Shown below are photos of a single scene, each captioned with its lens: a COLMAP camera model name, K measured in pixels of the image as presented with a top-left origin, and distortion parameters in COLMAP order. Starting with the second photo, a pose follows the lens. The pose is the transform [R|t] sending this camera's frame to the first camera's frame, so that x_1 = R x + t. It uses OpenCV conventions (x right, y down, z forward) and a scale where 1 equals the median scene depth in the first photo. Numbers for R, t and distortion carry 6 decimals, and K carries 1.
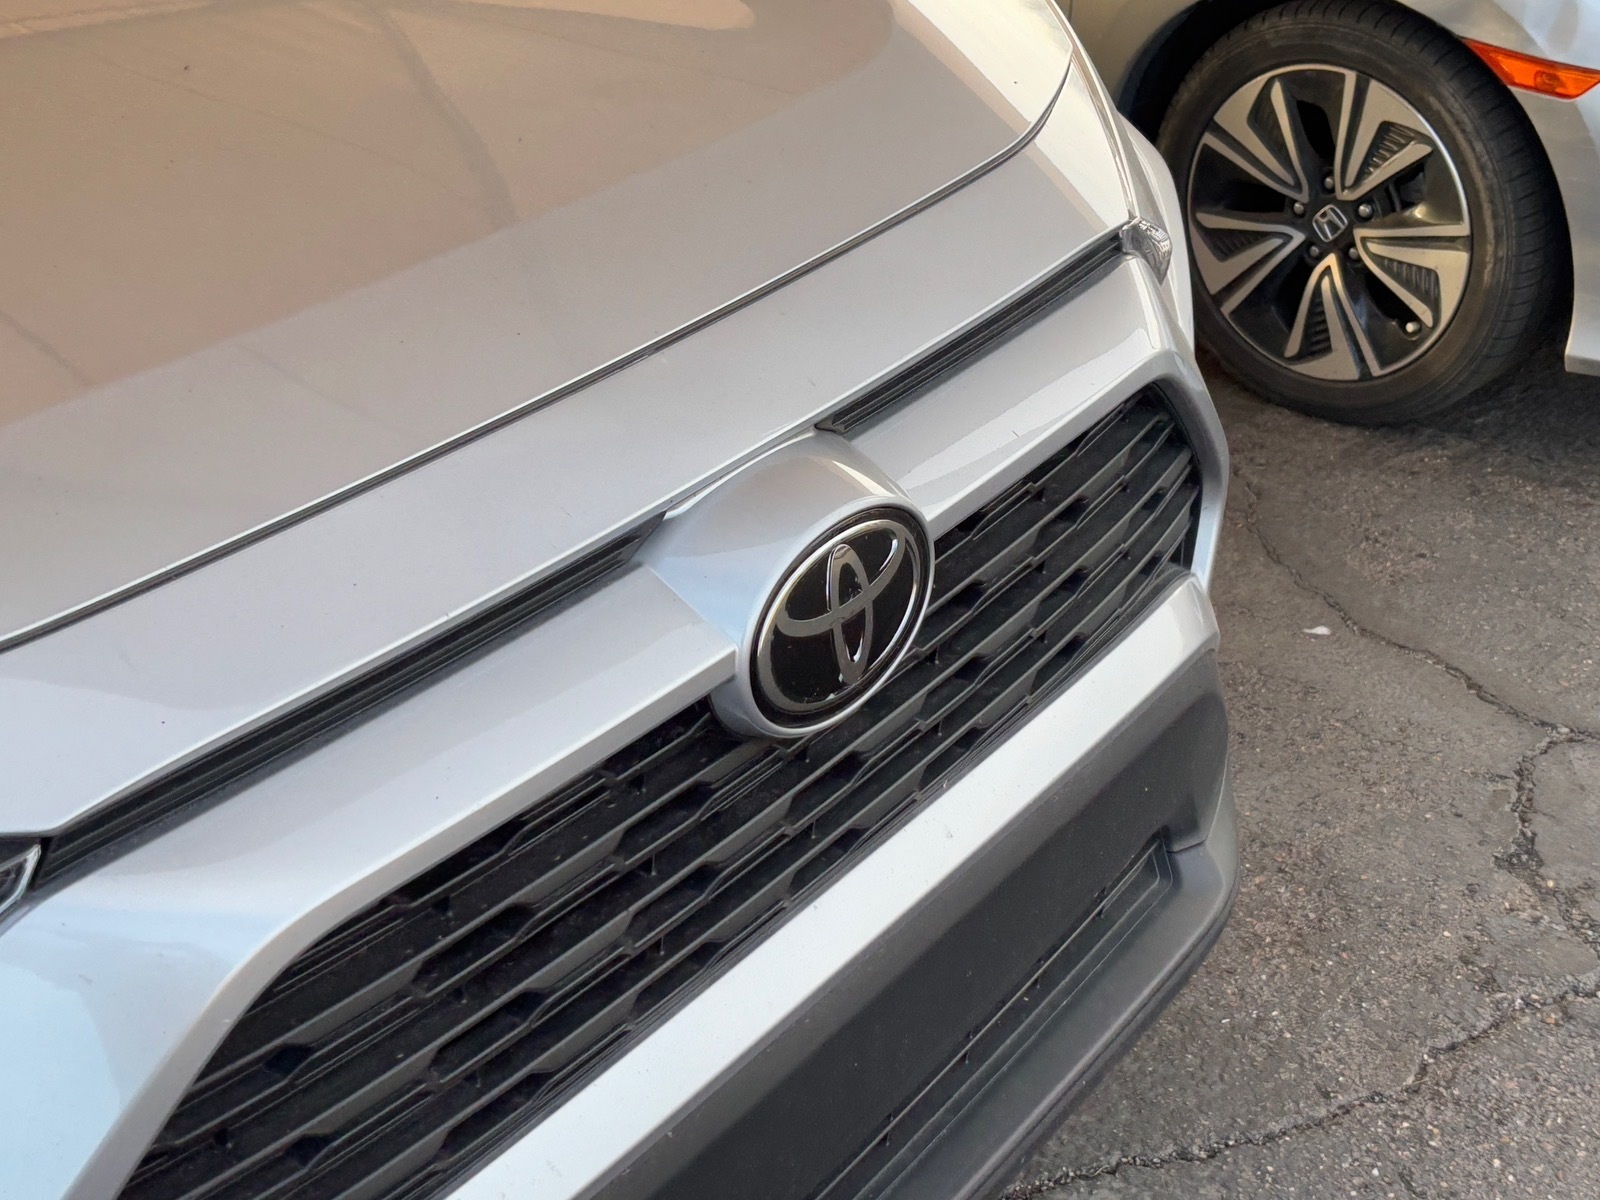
lens RADIAL K [[2149.6, 0, 799.0], [0, 2149.6, 602.8], [0, 0, 1]] dist [0.073715, 0.000000]
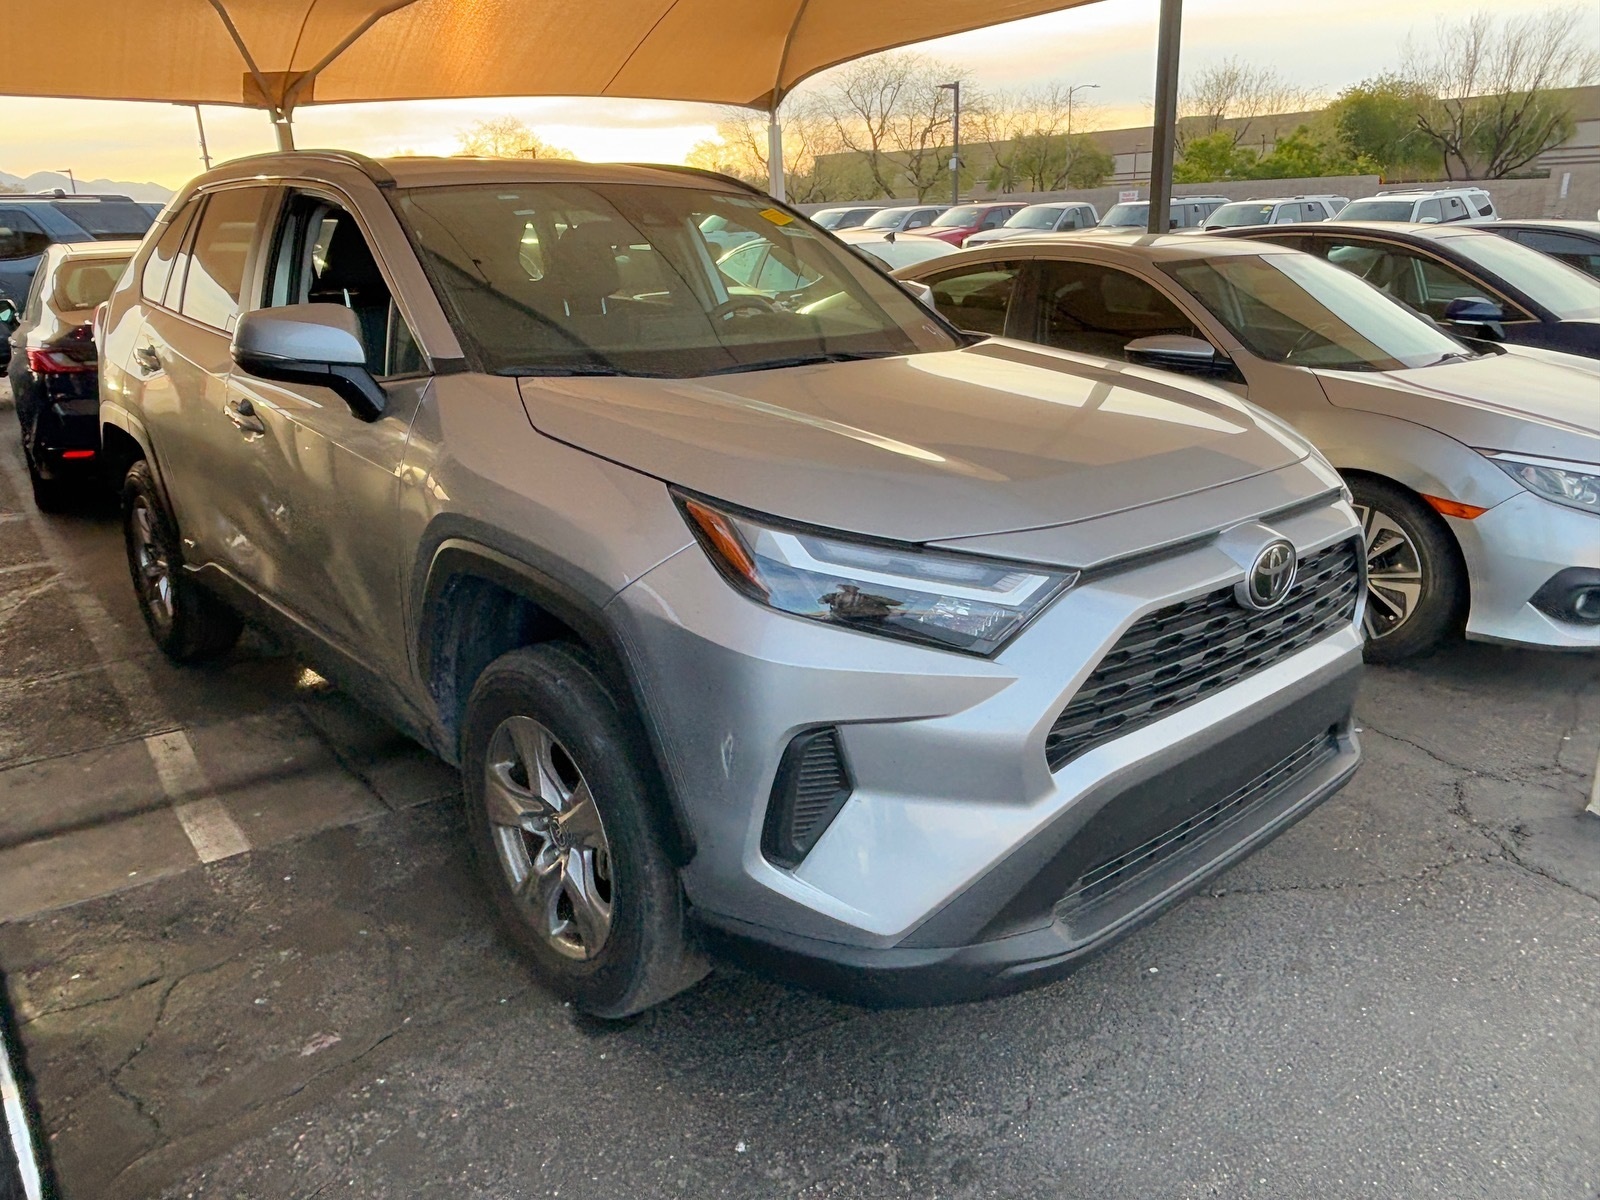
lens RADIAL K [[1118.3, 0, 799.5], [0, 1118.3, 594.3], [0, 0, 1]] dist [0.003956, -0.001699]
pose [[0.982938, 0.084885, -0.163181, -0.188106], [-0.118012, 0.971520, -0.205480, 0.219120], [0.141092, 0.221231, 0.964961, -0.314533]]
